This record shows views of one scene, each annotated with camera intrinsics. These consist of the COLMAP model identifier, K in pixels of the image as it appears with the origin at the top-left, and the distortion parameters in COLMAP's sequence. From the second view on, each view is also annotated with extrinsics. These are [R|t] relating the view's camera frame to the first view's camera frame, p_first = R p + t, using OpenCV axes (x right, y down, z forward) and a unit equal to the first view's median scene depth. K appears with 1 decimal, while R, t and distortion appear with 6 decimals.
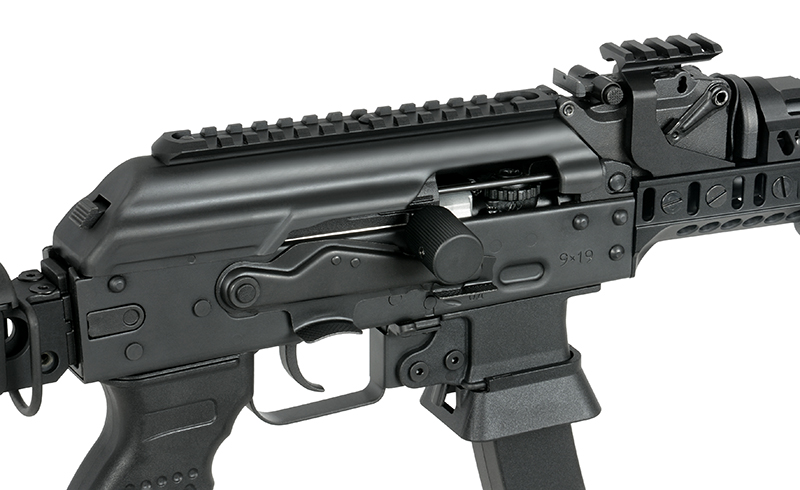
lens RADIAL K [[3489.3, 0, 400.0], [0, 3489.3, 245.0], [0, 0, 1]] dist [0.180100, 2.562908]
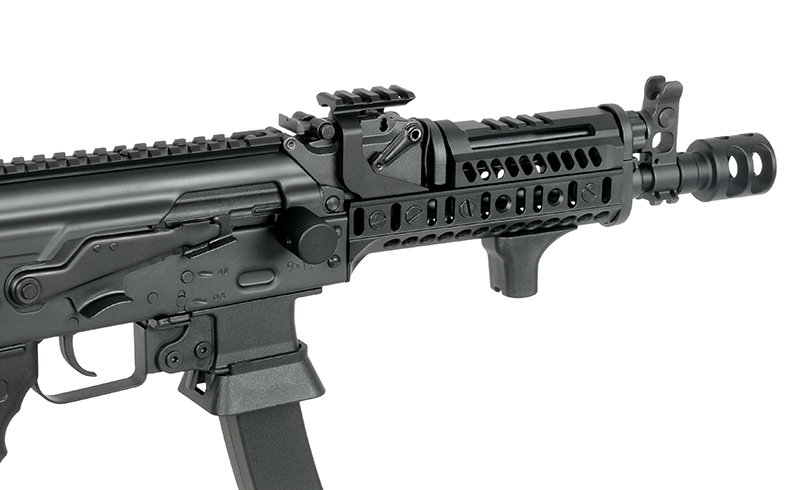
lens RADIAL K [[3453.6, 0, 400.0], [0, 3453.6, 245.0], [0, 0, 1]] dist [0.216466, 0.141829]
pose [[0.998548, -0.021281, 0.049481, 0.025235], [0.024048, 0.998141, -0.056007, 0.065740], [-0.048197, 0.057115, 0.997204, -0.219699]]
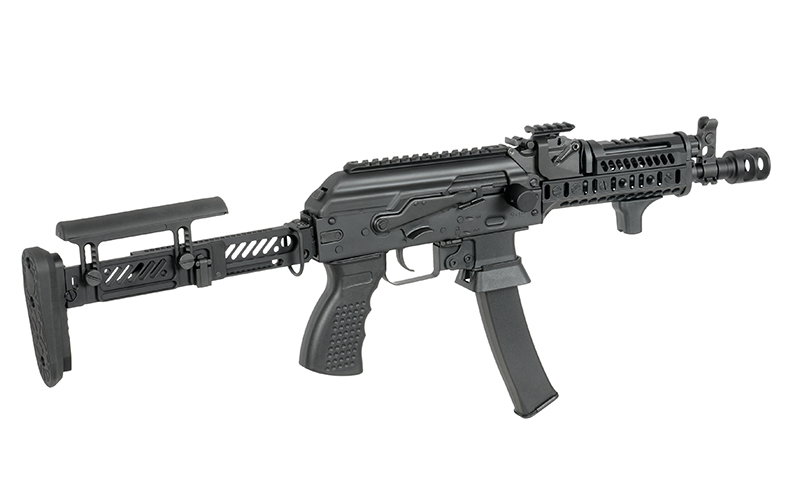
lens RADIAL K [[3453.6, 0, 400.0], [0, 3453.6, 245.0], [0, 0, 1]] dist [0.216466, 0.141829]
pose [[0.999292, -0.037024, 0.006625, -0.046408], [0.037498, 0.994385, -0.098960, 0.255126], [-0.002924, 0.099139, 0.995069, -1.348073]]
